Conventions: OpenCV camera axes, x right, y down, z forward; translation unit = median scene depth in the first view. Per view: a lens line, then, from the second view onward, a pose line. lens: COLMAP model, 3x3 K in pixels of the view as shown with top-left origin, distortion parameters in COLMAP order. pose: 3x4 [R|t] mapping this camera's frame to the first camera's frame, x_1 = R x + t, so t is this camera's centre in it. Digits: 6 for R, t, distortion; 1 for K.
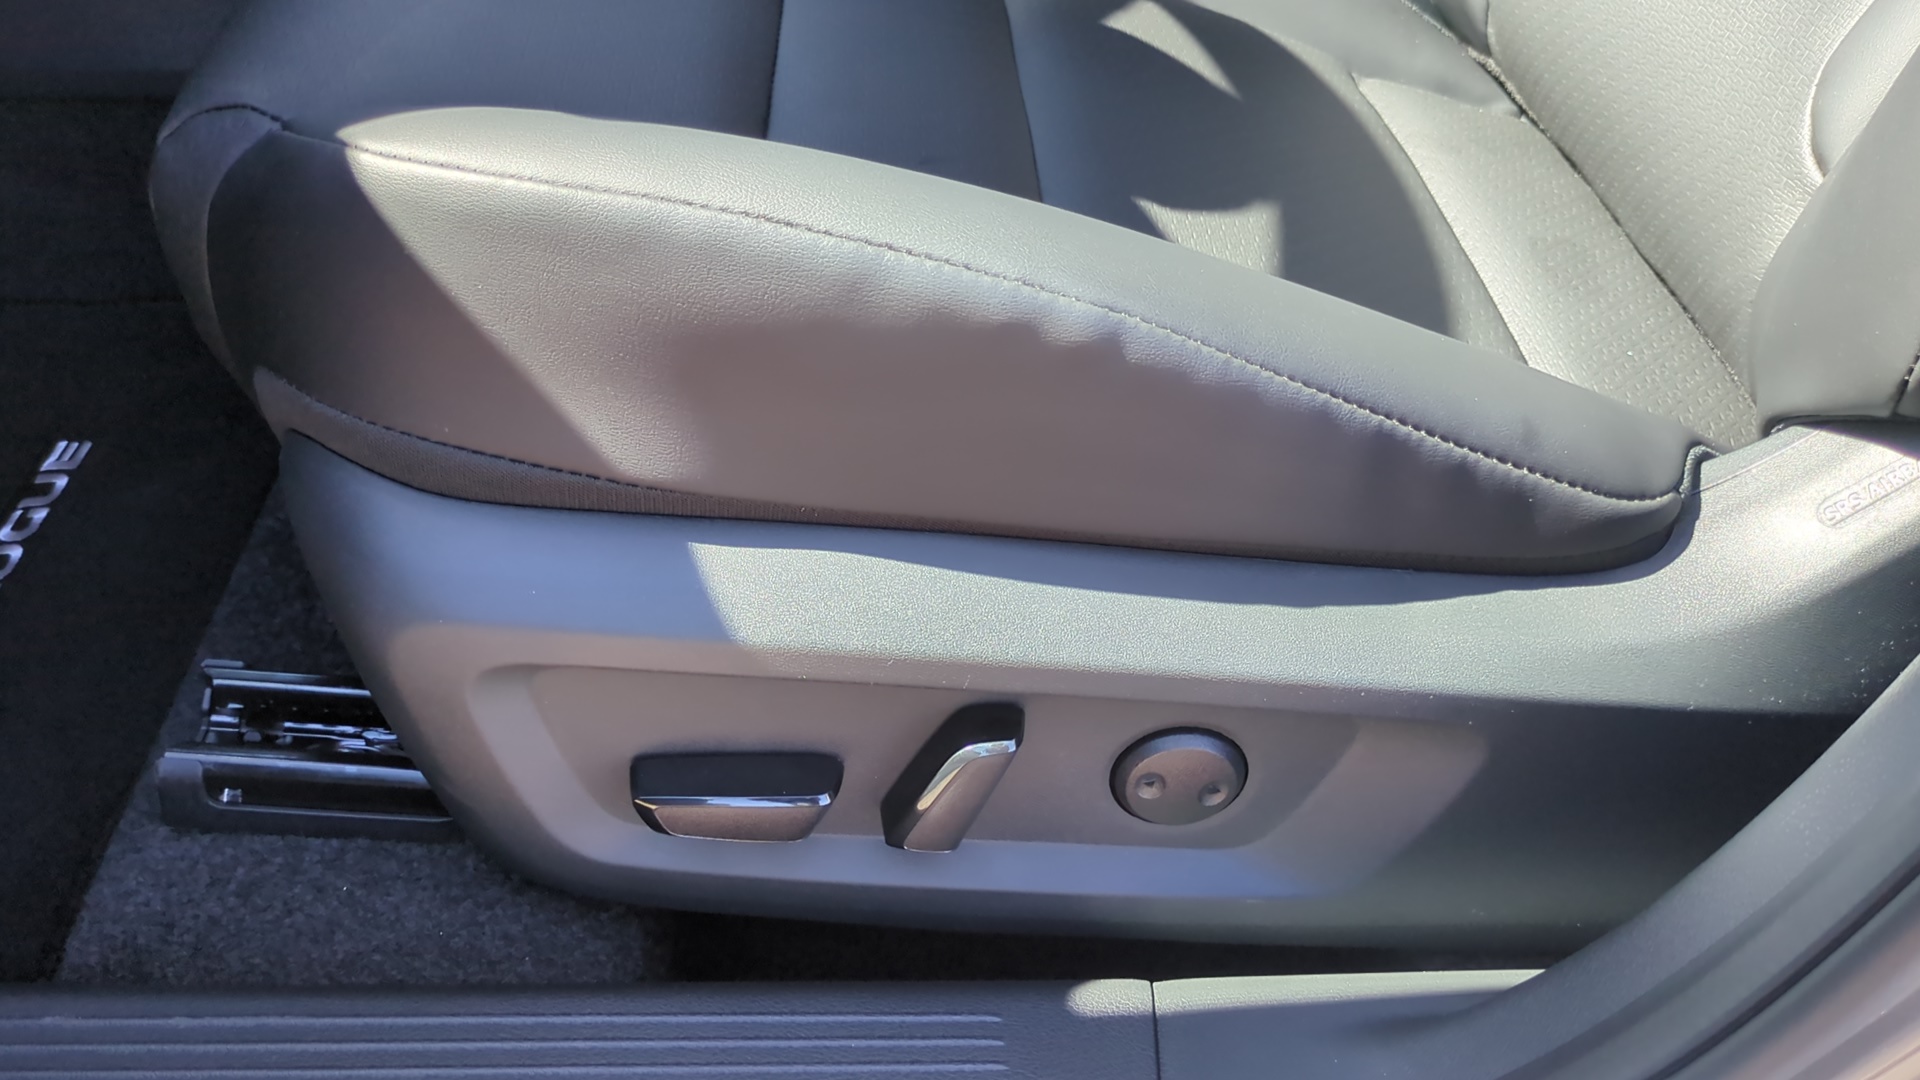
lens RADIAL K [[1664.3, 0, 962.5], [0, 1664.3, 506.9], [0, 0, 1]] dist [0.064817, -0.092303]
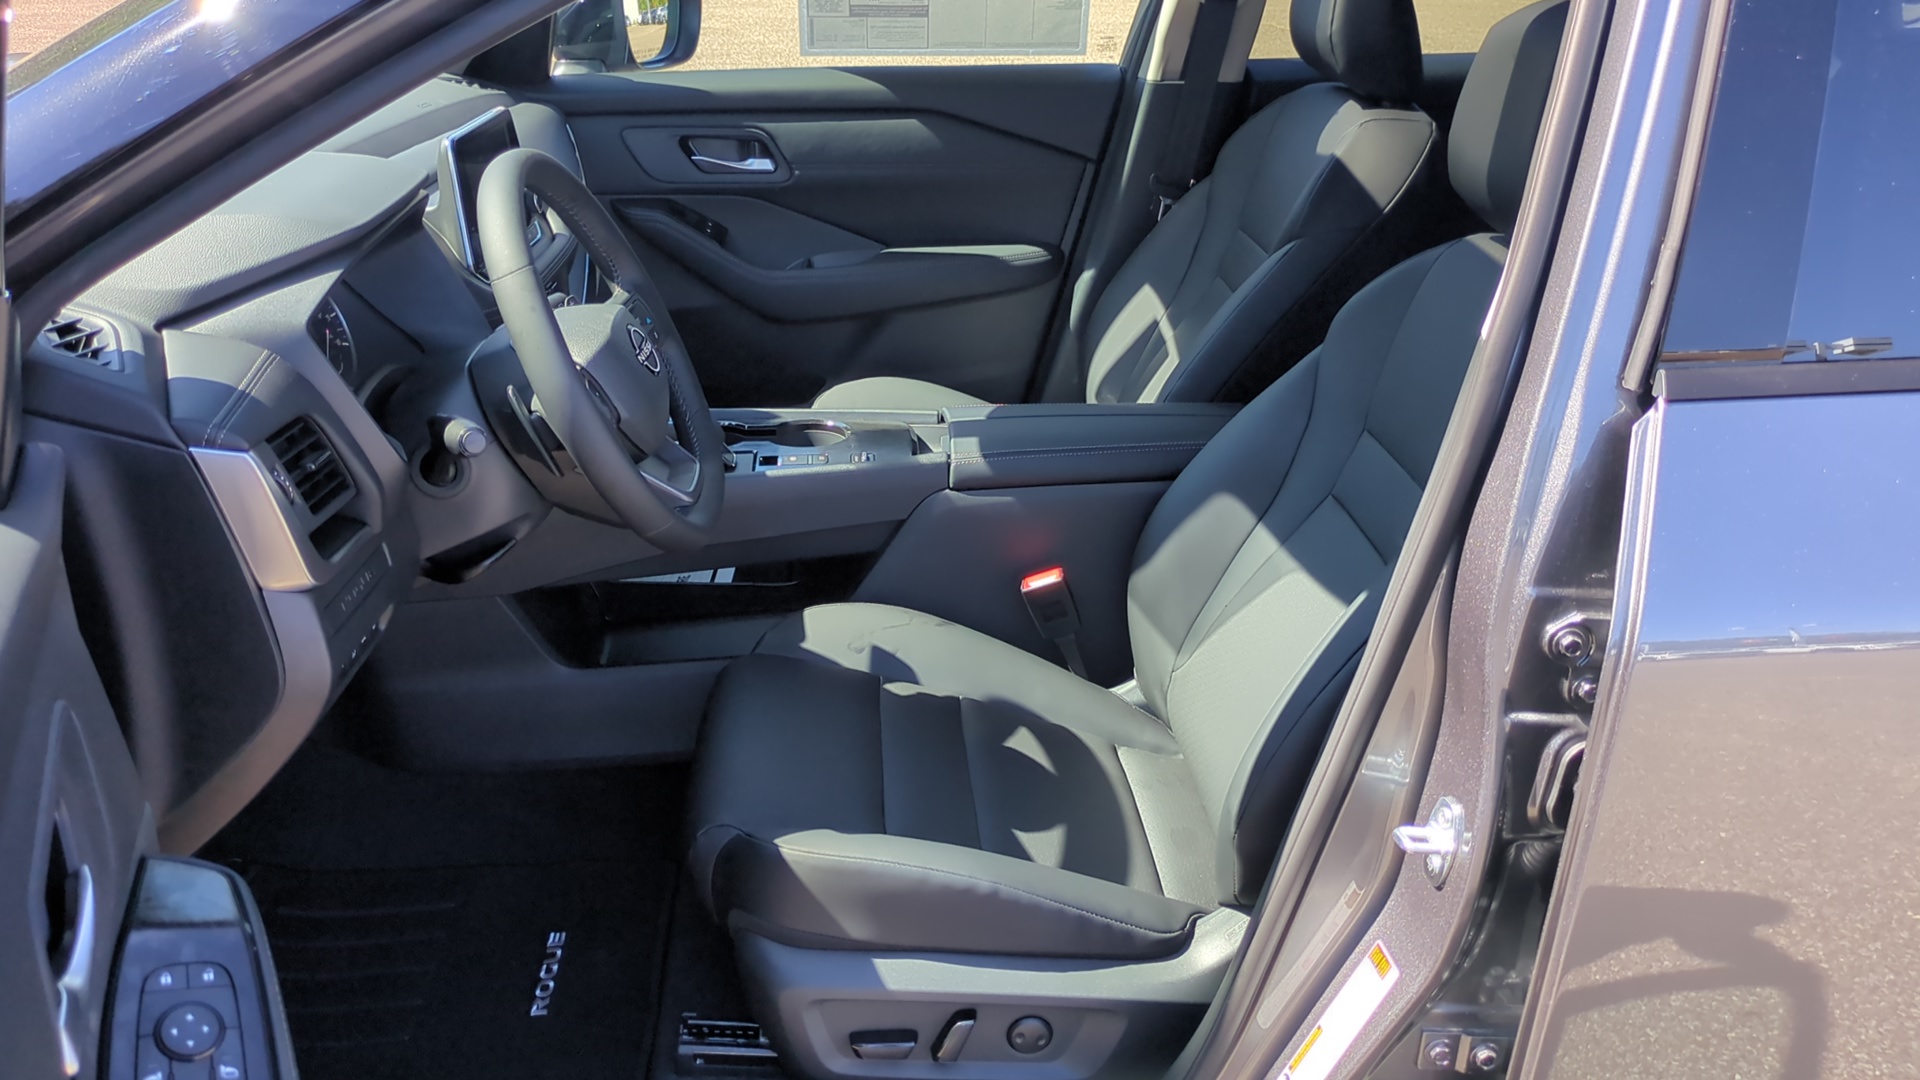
lens RADIAL K [[1664.3, 0, 962.5], [0, 1664.3, 506.9], [0, 0, 1]] dist [0.064817, -0.092303]
pose [[0.999218, -0.036749, 0.014619, -0.000118], [0.039274, 0.965612, -0.257004, 0.013810], [-0.004672, 0.257377, 0.966300, -2.207520]]
